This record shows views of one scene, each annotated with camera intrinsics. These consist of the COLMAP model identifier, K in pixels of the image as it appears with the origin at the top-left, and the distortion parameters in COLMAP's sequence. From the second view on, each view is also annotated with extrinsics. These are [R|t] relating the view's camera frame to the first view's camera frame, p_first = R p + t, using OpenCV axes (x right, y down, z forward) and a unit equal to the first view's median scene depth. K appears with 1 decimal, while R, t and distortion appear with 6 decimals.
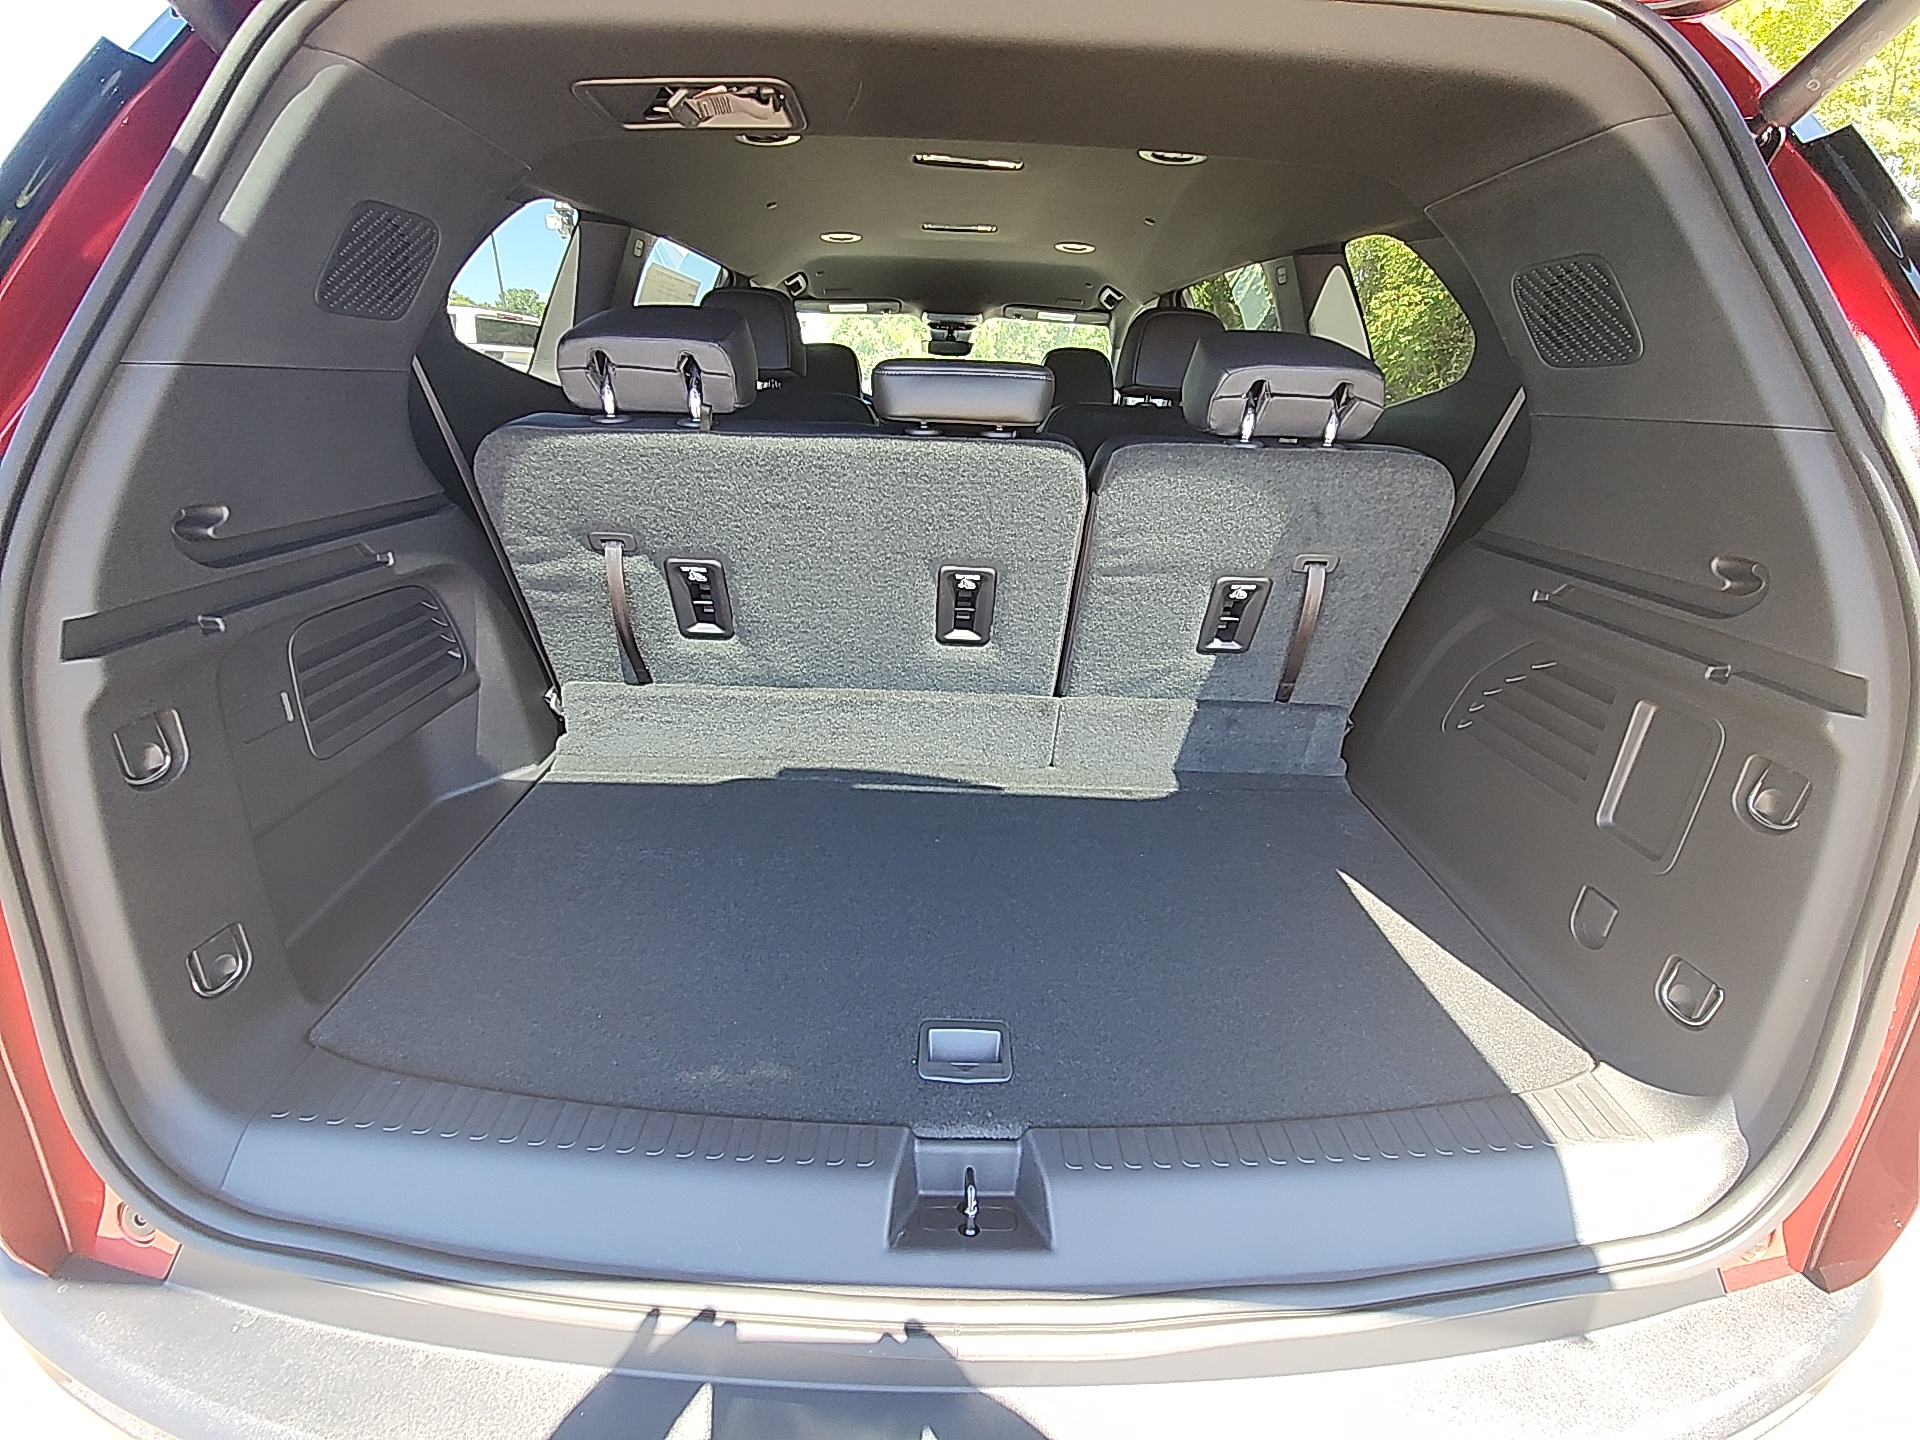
lens RADIAL K [[773.8, 0, 951.6], [0, 773.8, 703.0], [0, 0, 1]] dist [0.011062, -0.007852]
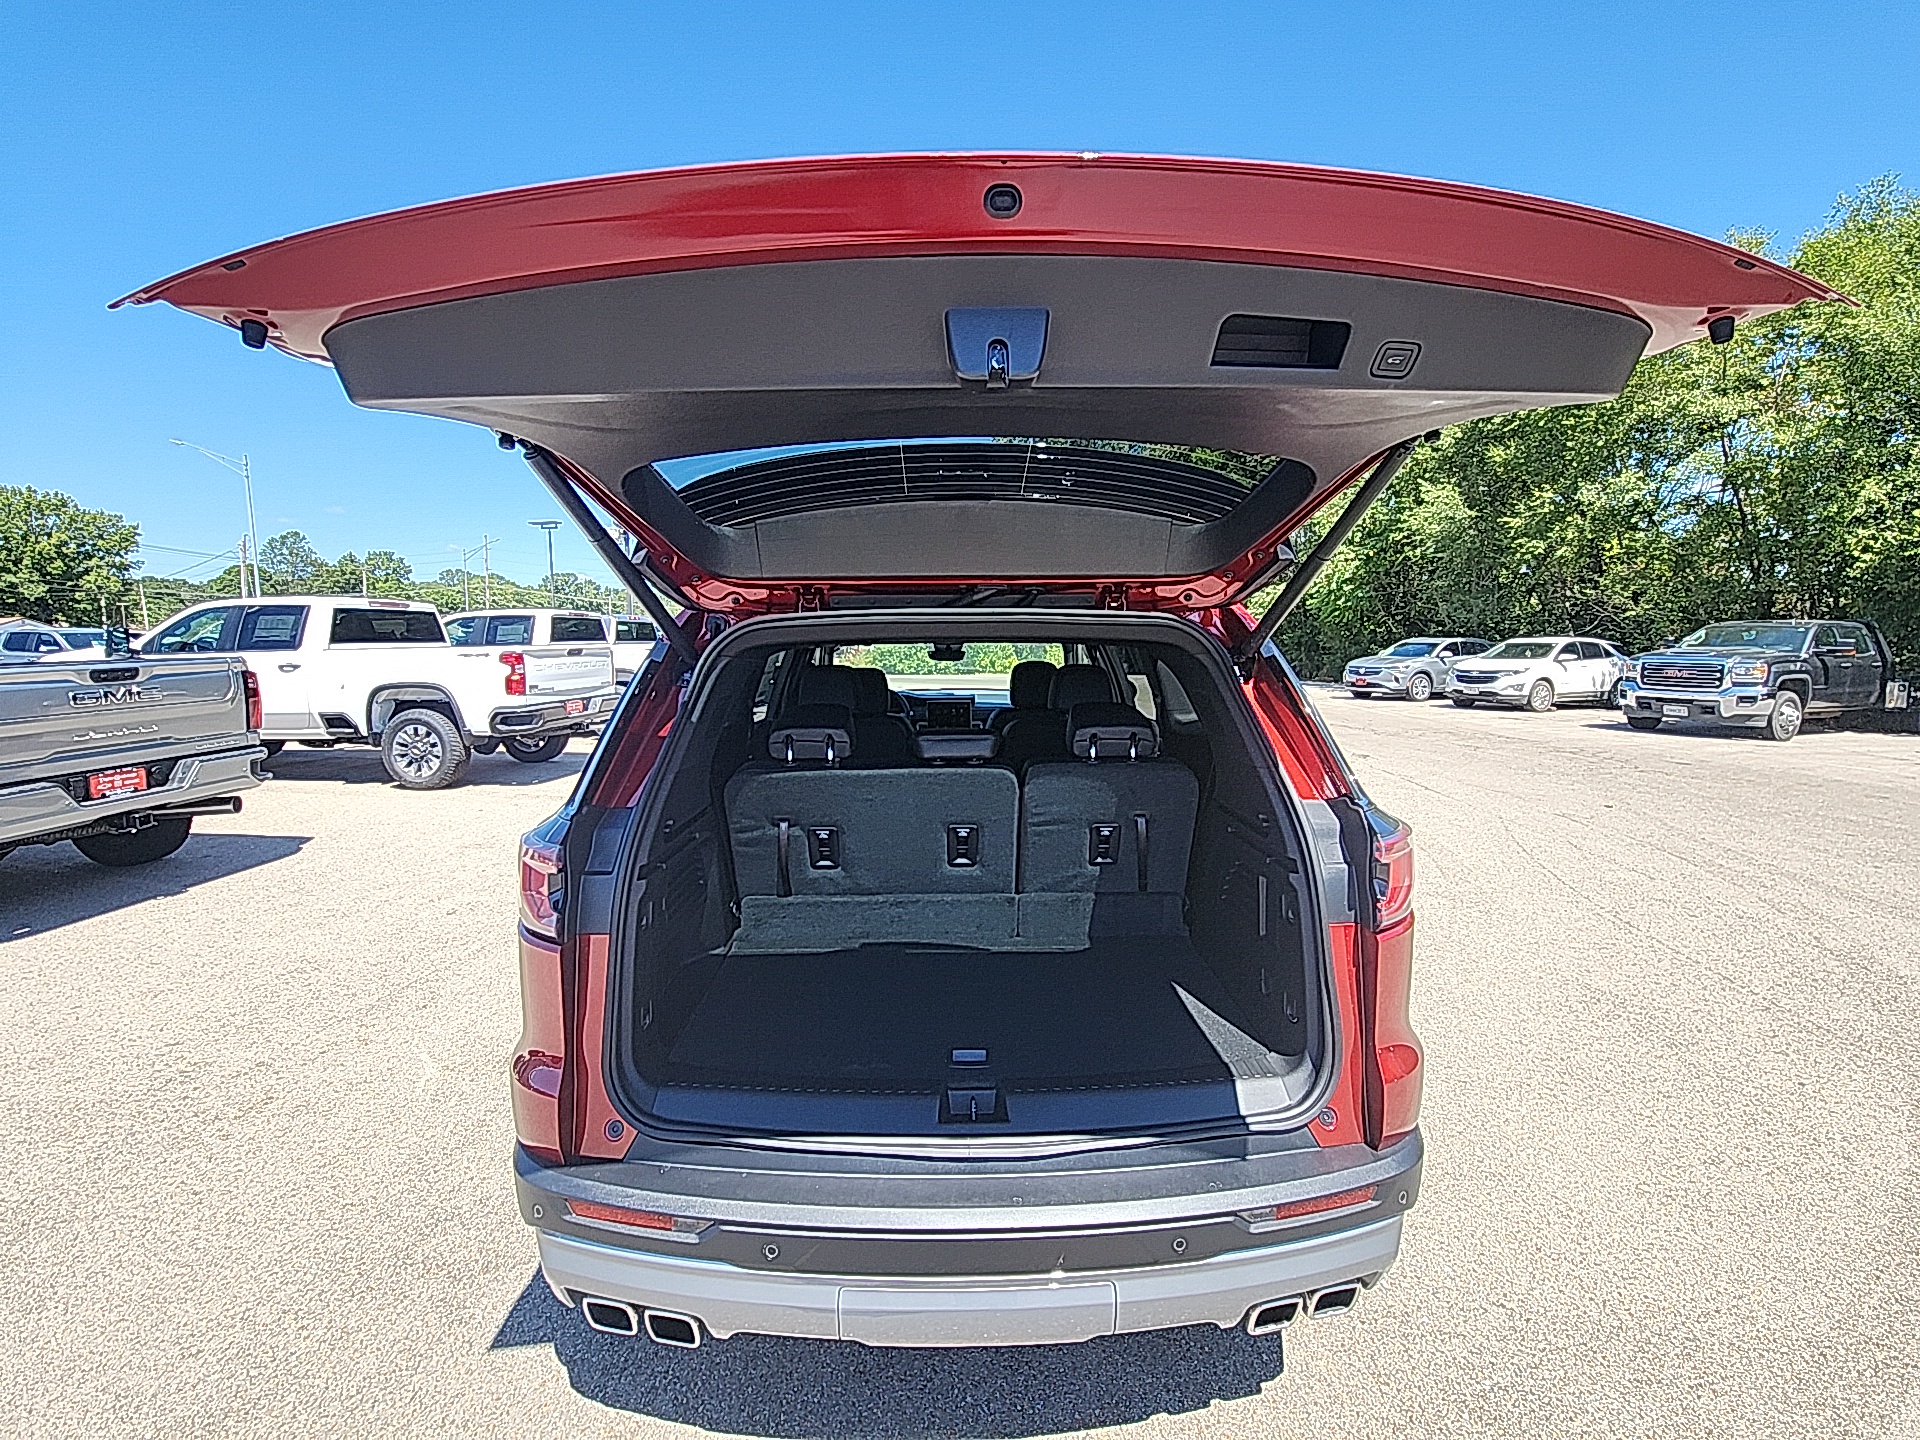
lens RADIAL K [[775.3, 0, 952.1], [0, 775.3, 703.6], [0, 0, 1]] dist [0.001939, -0.000486]
pose [[0.999024, -0.044096, -0.002495, 0.011707], [0.041382, 0.954298, -0.295978, 0.107817], [0.015433, 0.295586, 0.955192, -0.940651]]
